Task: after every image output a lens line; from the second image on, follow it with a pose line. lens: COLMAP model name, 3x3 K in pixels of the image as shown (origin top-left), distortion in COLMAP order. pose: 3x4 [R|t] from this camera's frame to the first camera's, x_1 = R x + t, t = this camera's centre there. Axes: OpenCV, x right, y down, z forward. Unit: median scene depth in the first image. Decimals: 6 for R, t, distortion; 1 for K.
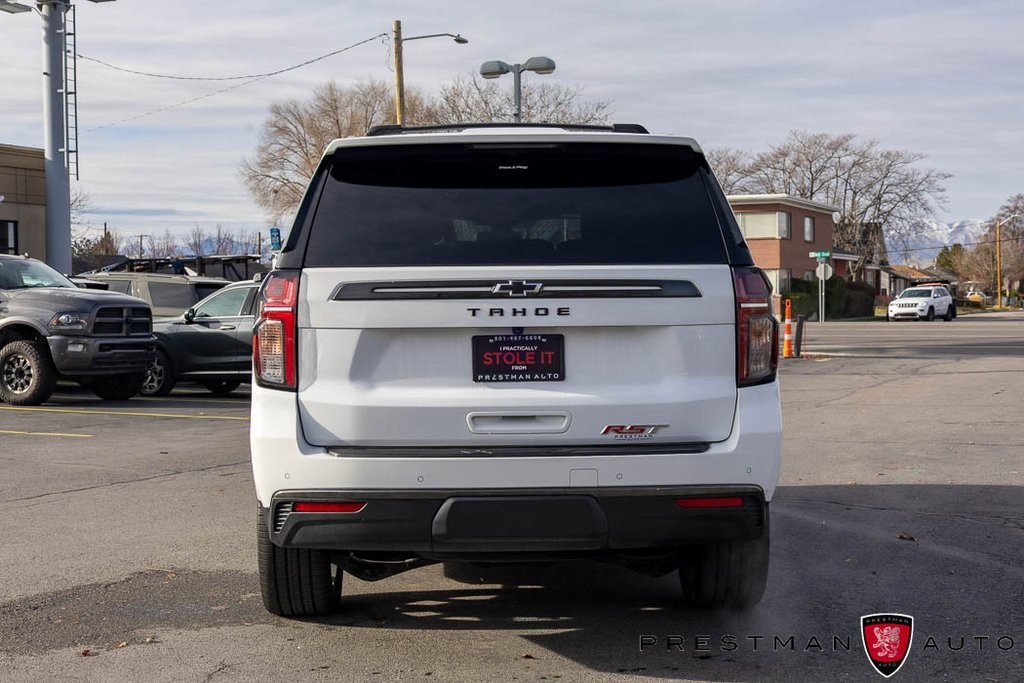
lens RADIAL K [[1447.0, 0, 508.1], [0, 1447.0, 345.8], [0, 0, 1]] dist [0.055477, 0.000000]
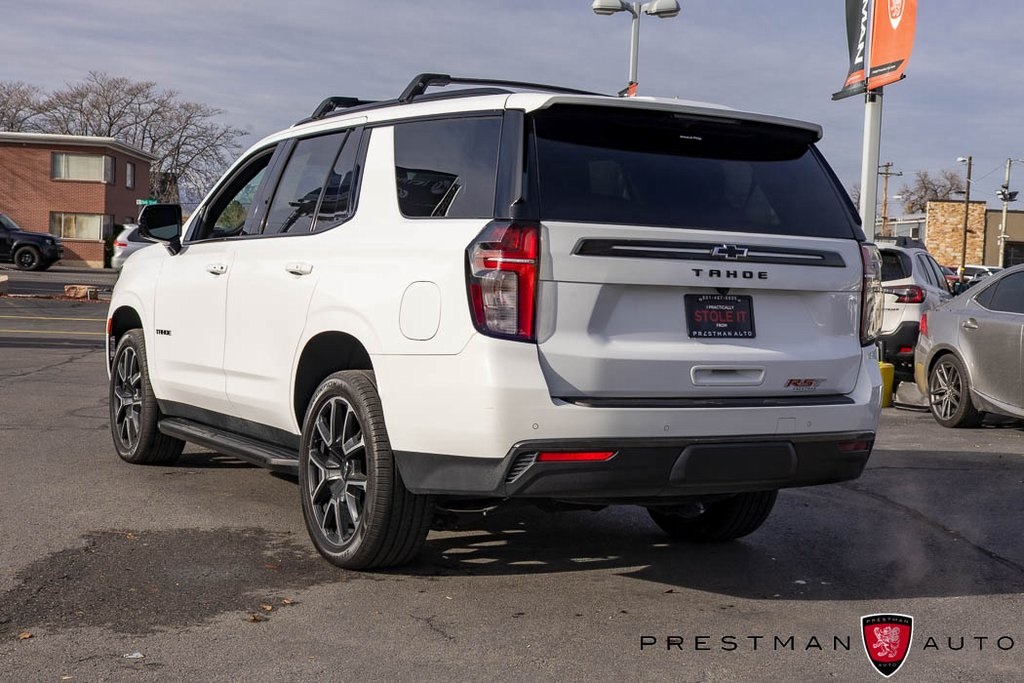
lens RADIAL K [[1447.0, 0, 509.0], [0, 1447.0, 338.9], [0, 0, 1]] dist [0.055477, 0.000000]
pose [[0.874356, 0.020374, 0.484857, -0.652399], [-0.035033, 0.999162, 0.021189, 0.007857], [-0.484018, -0.035513, 0.874337, 0.125982]]
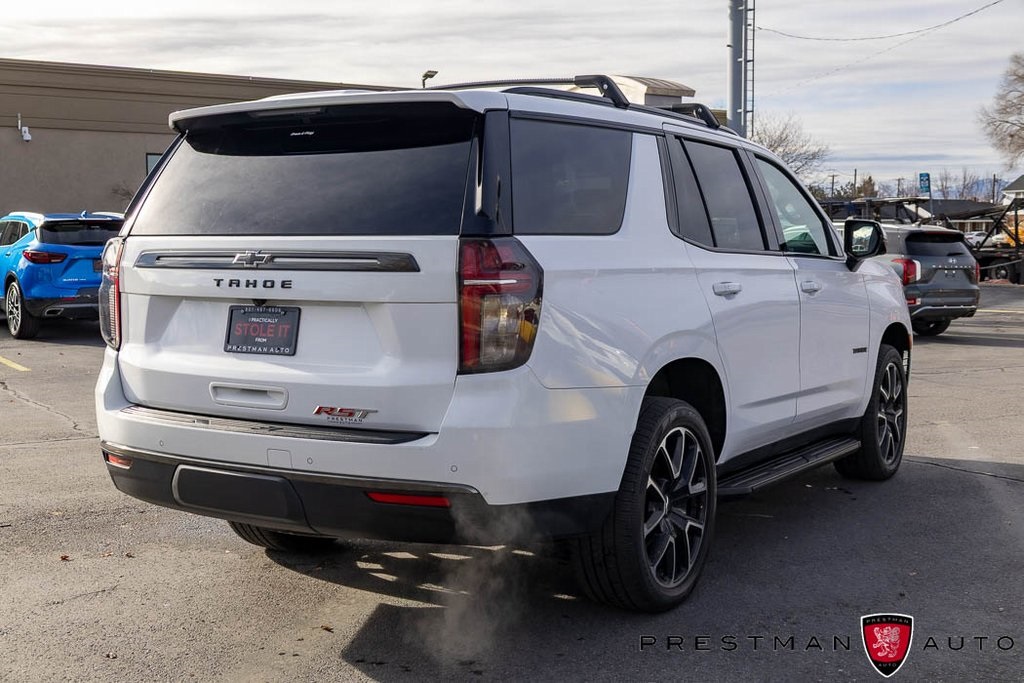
lens RADIAL K [[1232.2, 0, 507.9], [0, 1232.2, 342.8], [0, 0, 1]] dist [0.011821, 0.000000]
pose [[0.837203, 0.053450, -0.544275, 0.599261], [-0.022780, 0.997757, 0.062945, -0.039209], [0.546418, -0.040299, 0.836542, 0.386912]]
